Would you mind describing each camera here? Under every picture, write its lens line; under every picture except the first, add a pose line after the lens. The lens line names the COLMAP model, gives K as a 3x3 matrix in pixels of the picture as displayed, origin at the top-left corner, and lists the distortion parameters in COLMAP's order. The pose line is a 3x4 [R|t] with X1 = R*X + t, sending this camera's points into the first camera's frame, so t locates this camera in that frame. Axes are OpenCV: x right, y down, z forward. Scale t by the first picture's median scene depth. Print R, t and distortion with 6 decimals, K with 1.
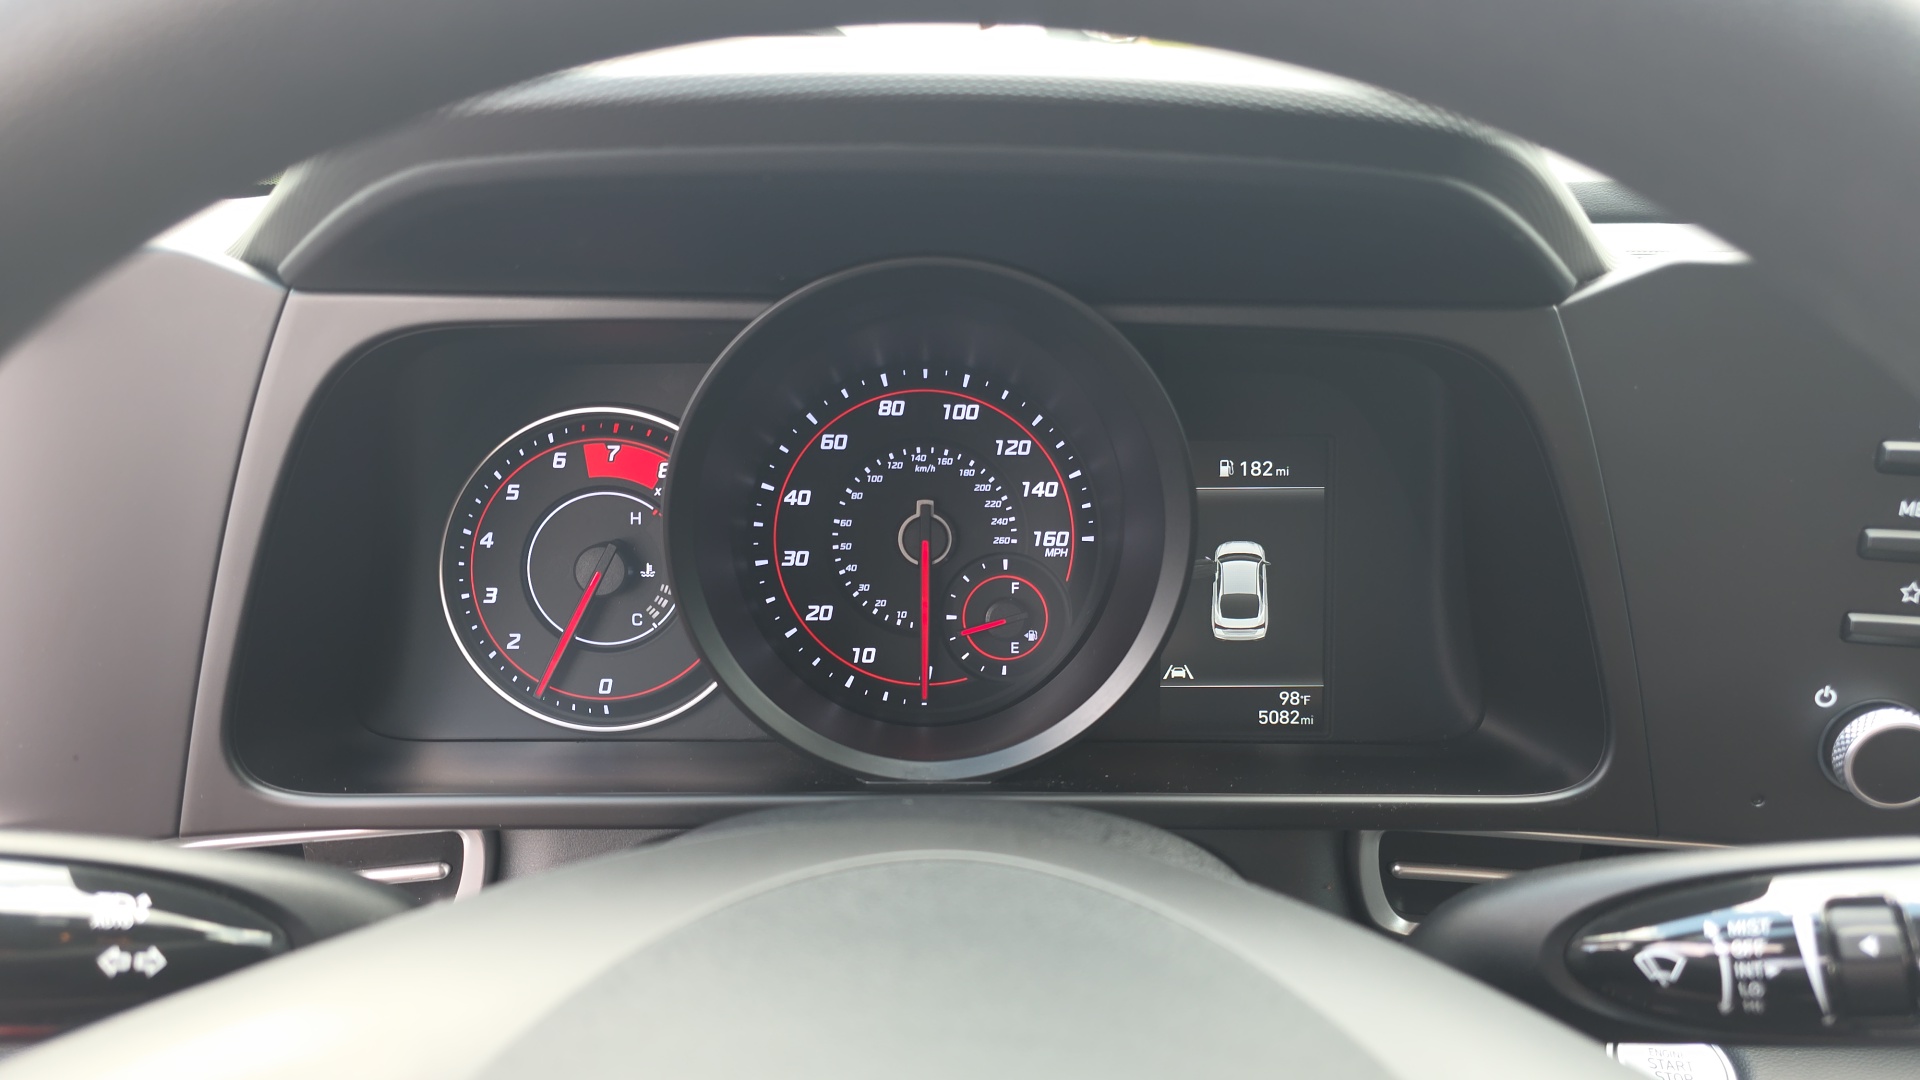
lens RADIAL K [[1309.4, 0, 954.0], [0, 1309.4, 538.4], [0, 0, 1]] dist [0.118789, -0.143453]
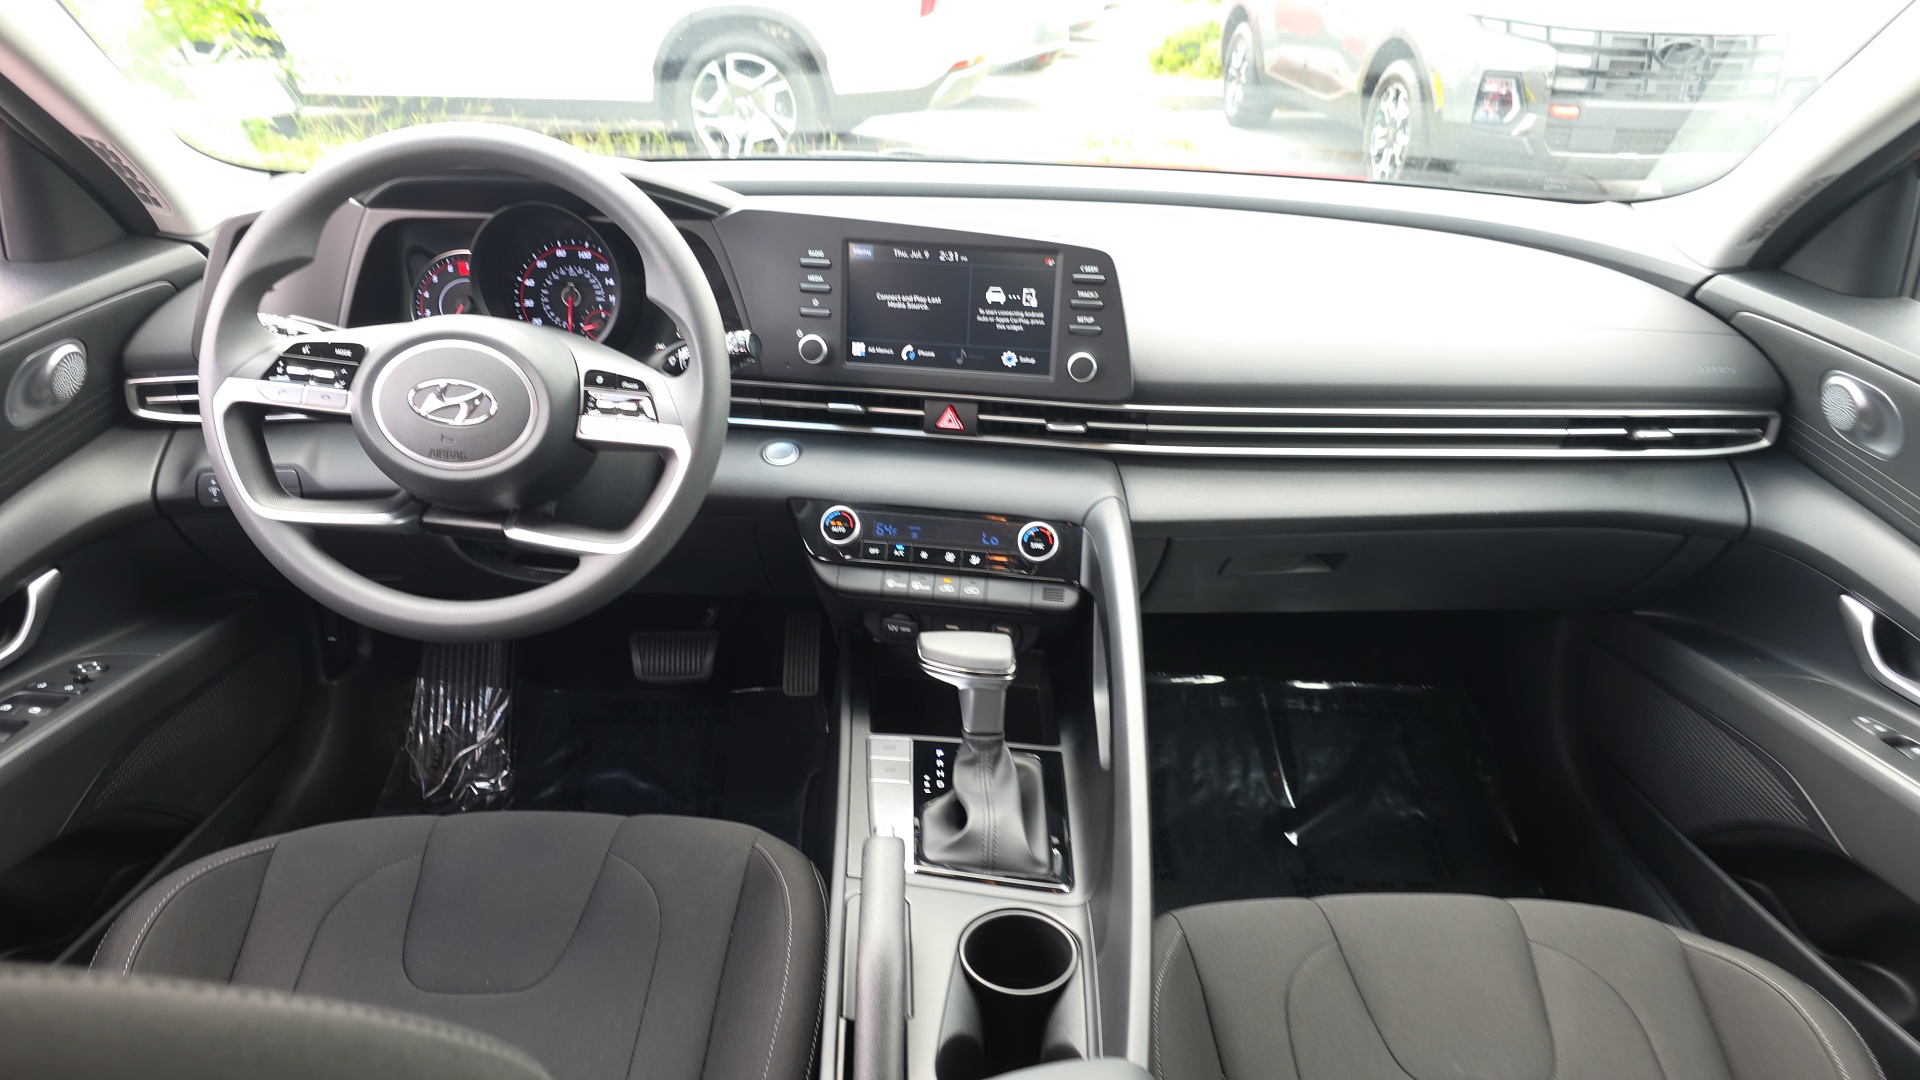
lens RADIAL K [[1298.4, 0, 952.4], [0, 1298.4, 535.9], [0, 0, 1]] dist [0.058592, -0.066492]
pose [[0.999830, 0.017508, -0.005835, 0.871208], [-0.017321, 0.999381, 0.030606, 0.436799], [0.006367, -0.030500, 0.999514, -1.989138]]
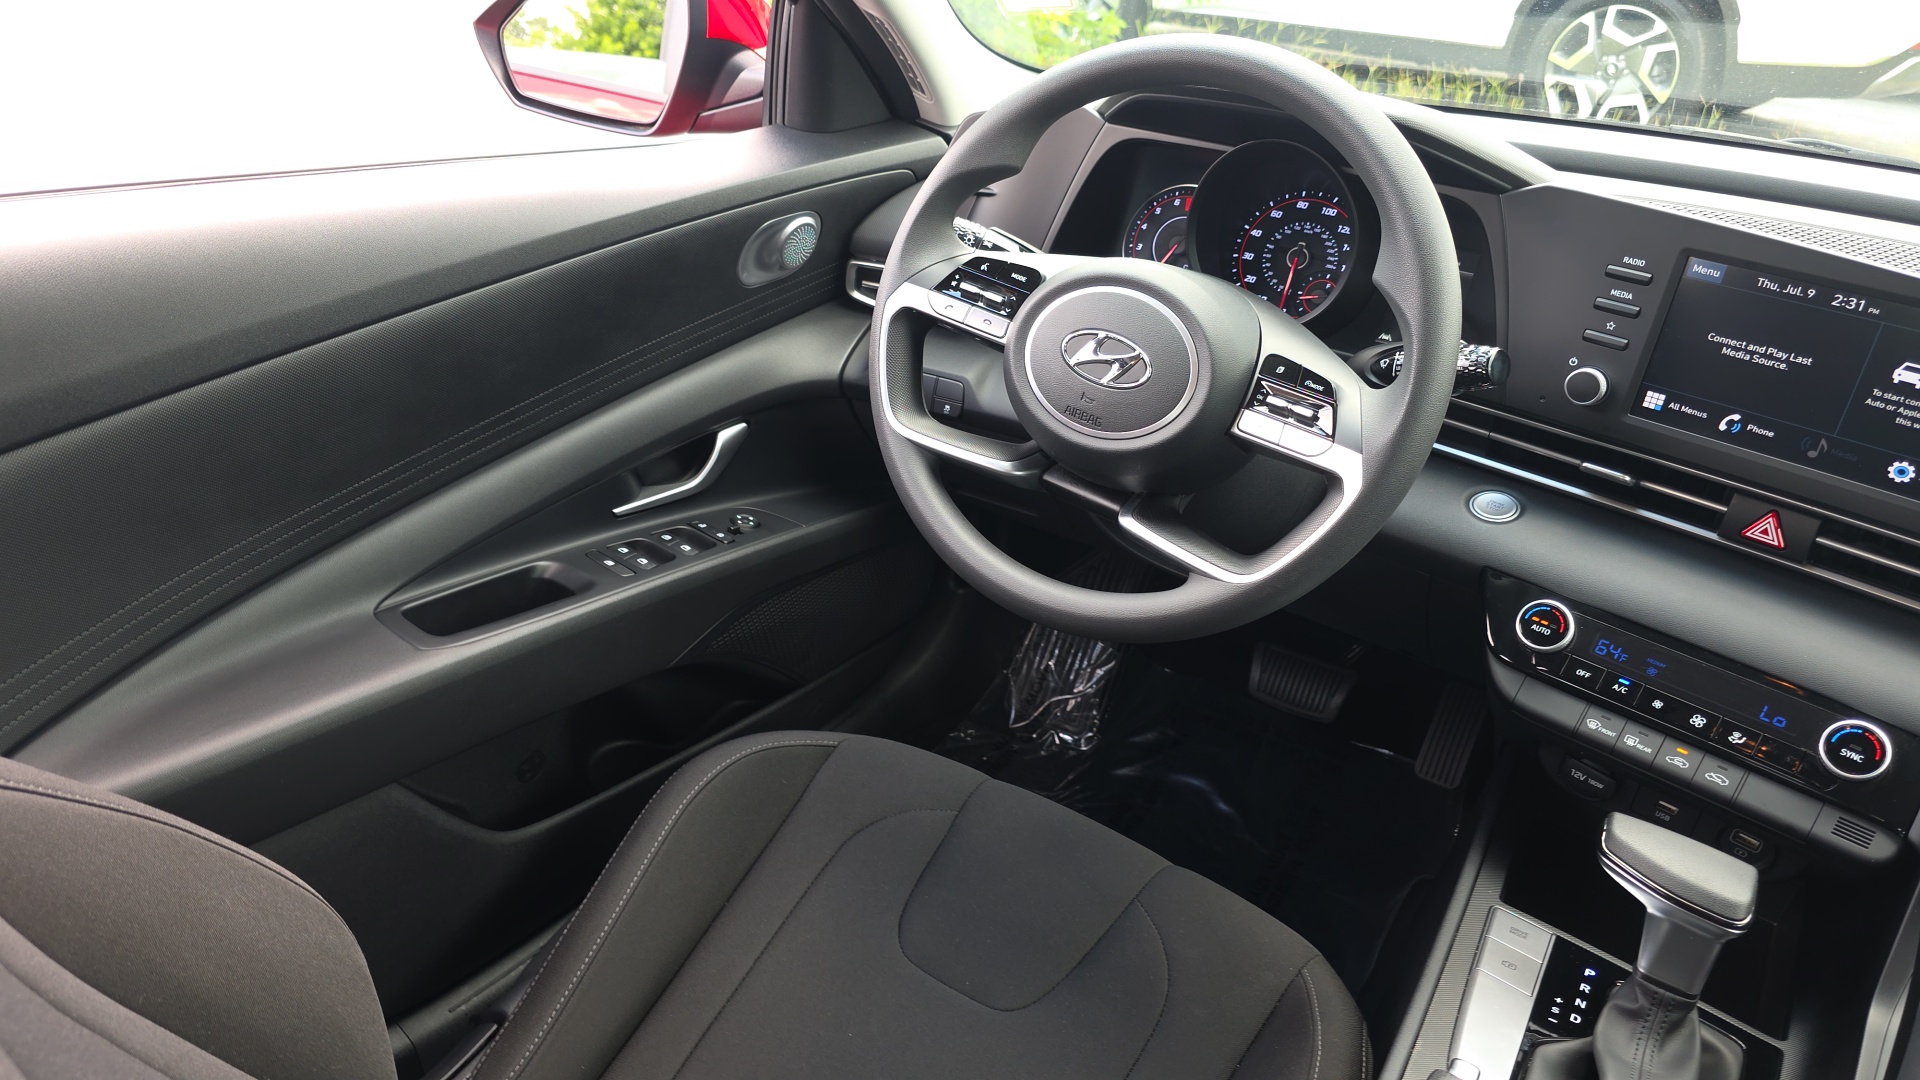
lens RADIAL K [[1305.2, 0, 903.4], [0, 1305.2, 521.6], [0, 0, 1]] dist [0.042867, -0.045827]
pose [[0.799714, 0.306377, -0.516324, 0.826703], [-0.270813, 0.951615, 0.145220, 0.320868], [0.535834, 0.023693, 0.843991, -1.524652]]
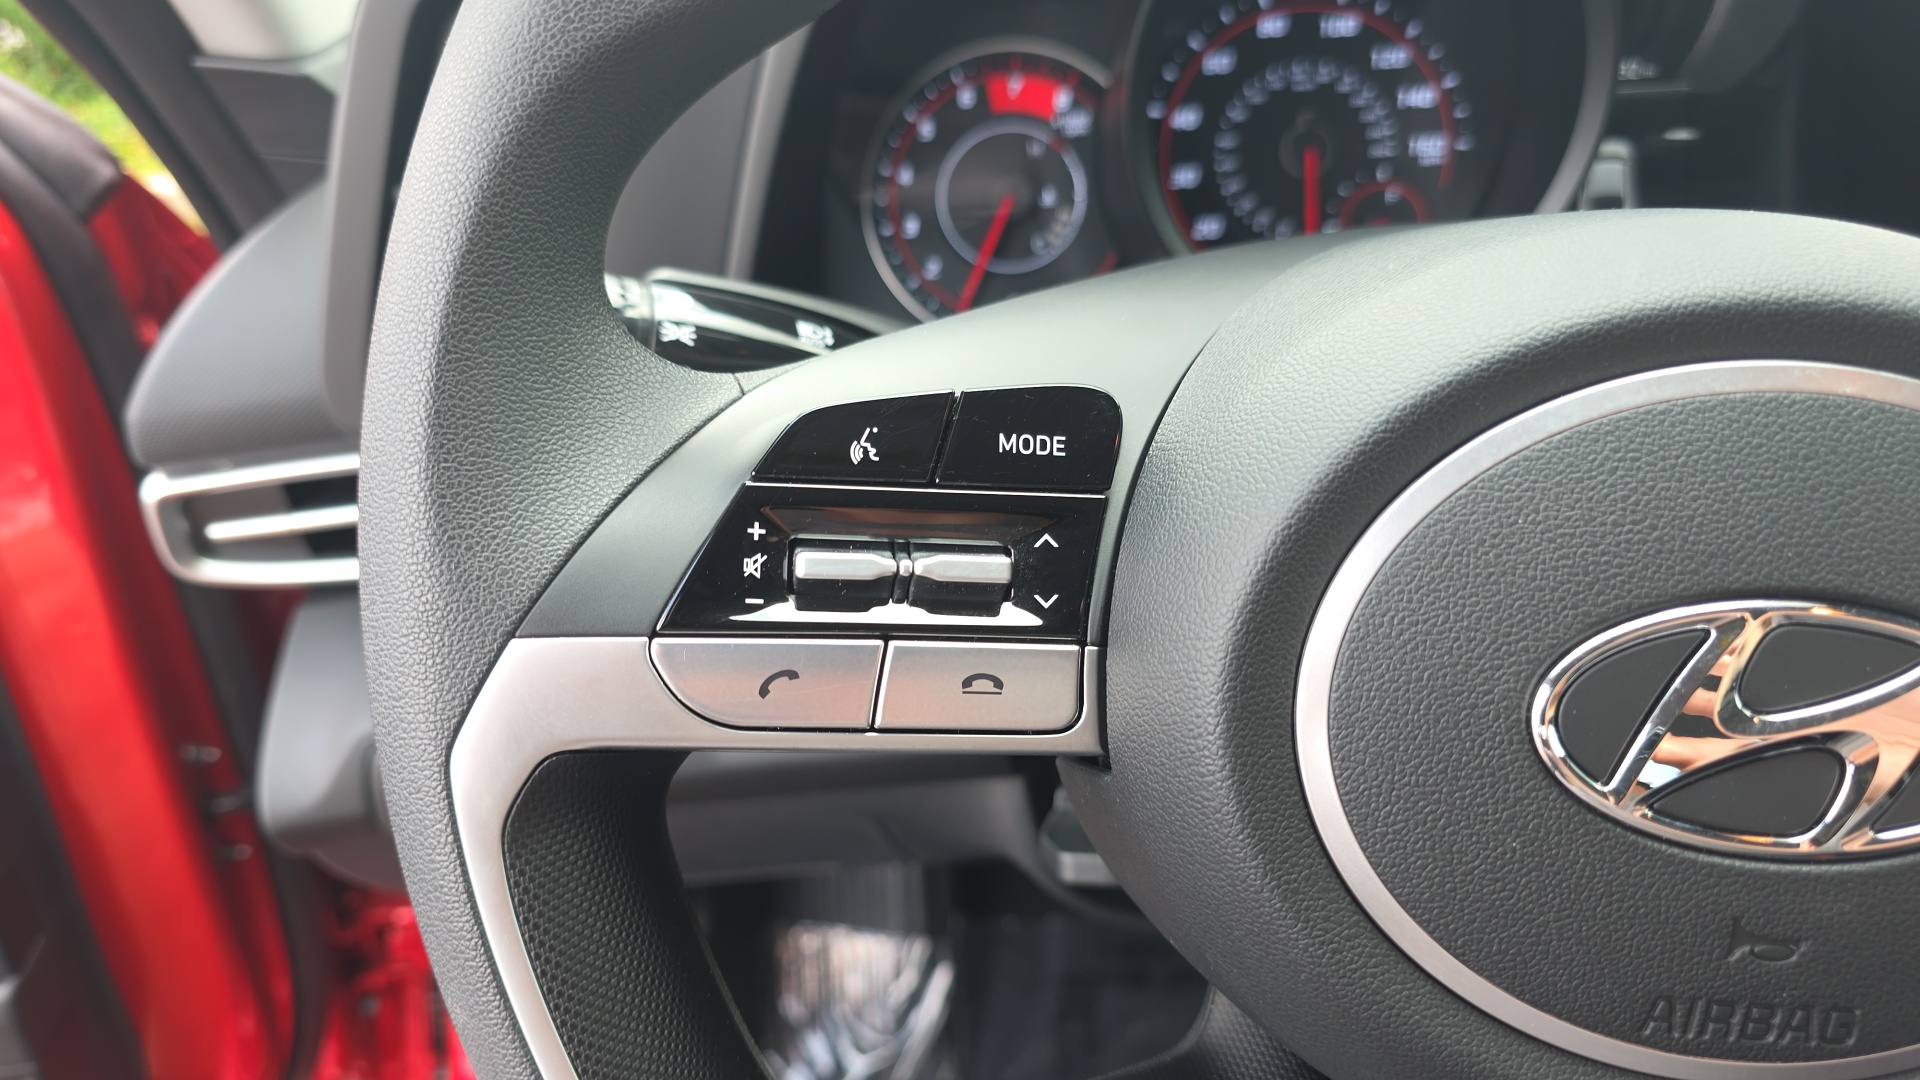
lens RADIAL K [[1360.1, 0, 962.9], [0, 1360.1, 550.7], [0, 0, 1]] dist [0.000234, -0.005155]
pose [[0.994515, -0.031760, -0.099660, -0.199173], [0.042969, 0.992732, 0.112417, 0.185223], [0.095365, -0.116083, 0.988651, -0.154204]]
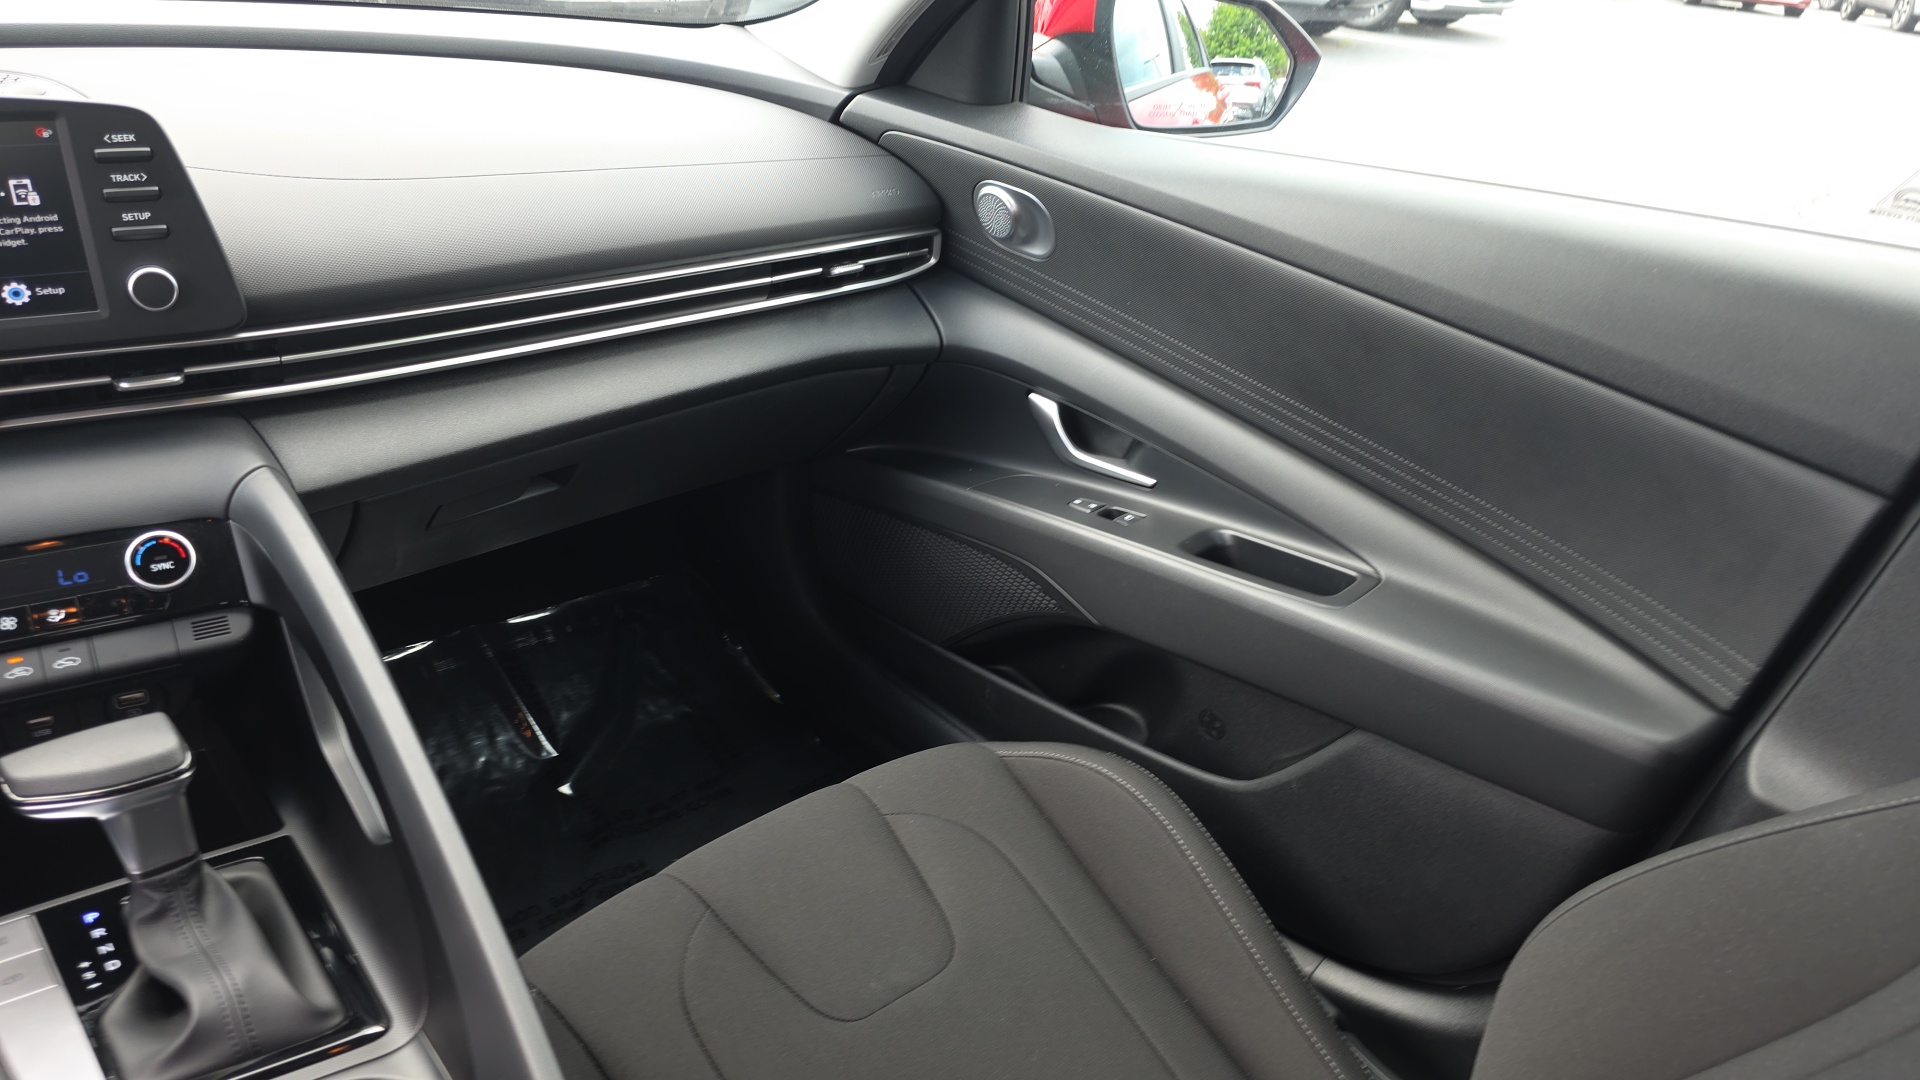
lens RADIAL K [[1289.8, 0, 960.0], [0, 1289.8, 526.0], [0, 0, 1]] dist [0.084520, -0.077903]
pose [[0.757833, -0.252949, 0.601420, 0.787712], [0.182397, 0.967172, 0.176945, 0.362052], [-0.626435, -0.024398, 0.779092, -1.394602]]
